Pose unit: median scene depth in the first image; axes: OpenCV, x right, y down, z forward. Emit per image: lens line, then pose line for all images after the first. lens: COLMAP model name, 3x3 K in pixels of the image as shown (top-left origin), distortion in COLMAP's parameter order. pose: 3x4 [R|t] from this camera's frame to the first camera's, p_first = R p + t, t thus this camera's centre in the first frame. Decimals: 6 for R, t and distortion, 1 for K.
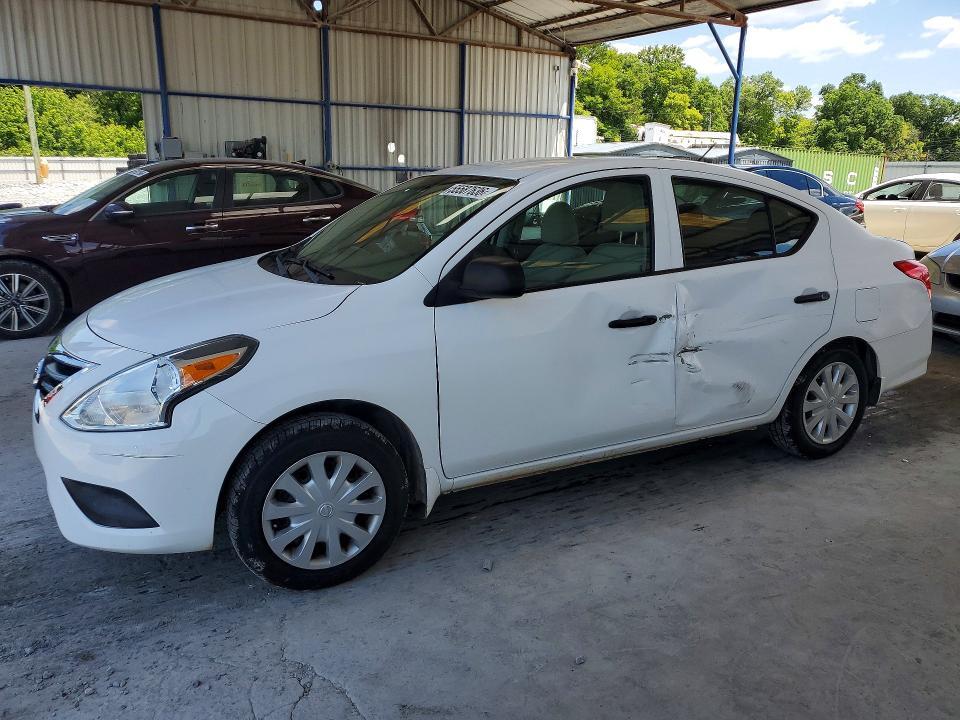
lens RADIAL K [[749.7, 0, 484.3], [0, 749.7, 362.6], [0, 0, 1]] dist [0.006117, 0.013901]
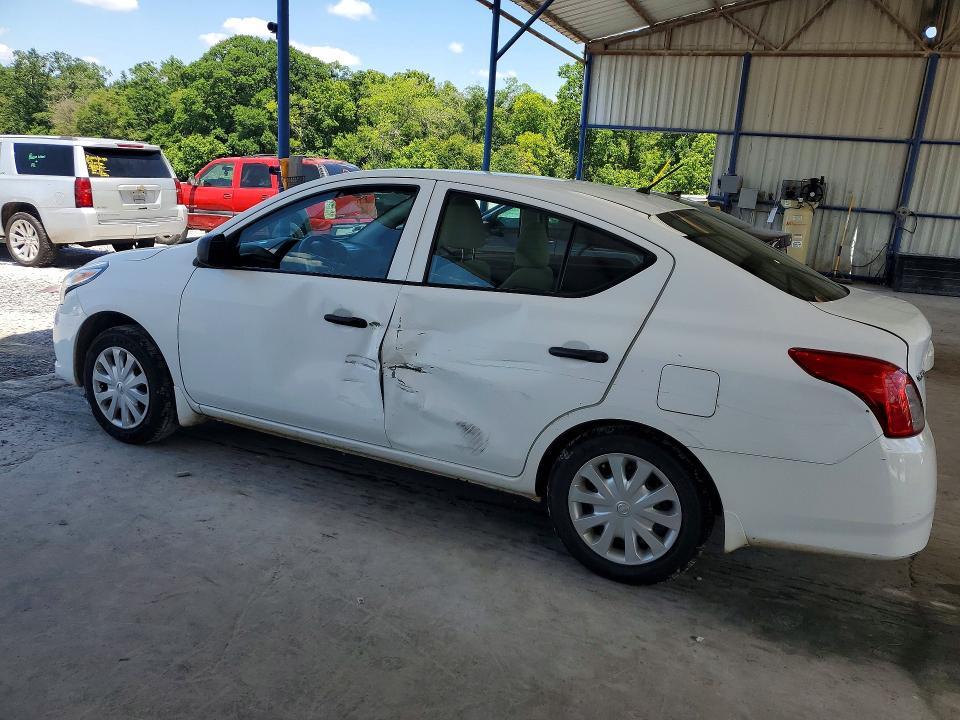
lens RADIAL K [[749.7, 0, 483.0], [0, 749.7, 359.4], [0, 0, 1]] dist [0.006117, 0.013901]
pose [[0.587697, 0.215282, -0.779914, 1.004080], [-0.263502, 0.962324, 0.067073, -0.108372], [0.764969, 0.166091, 0.622283, 0.451411]]
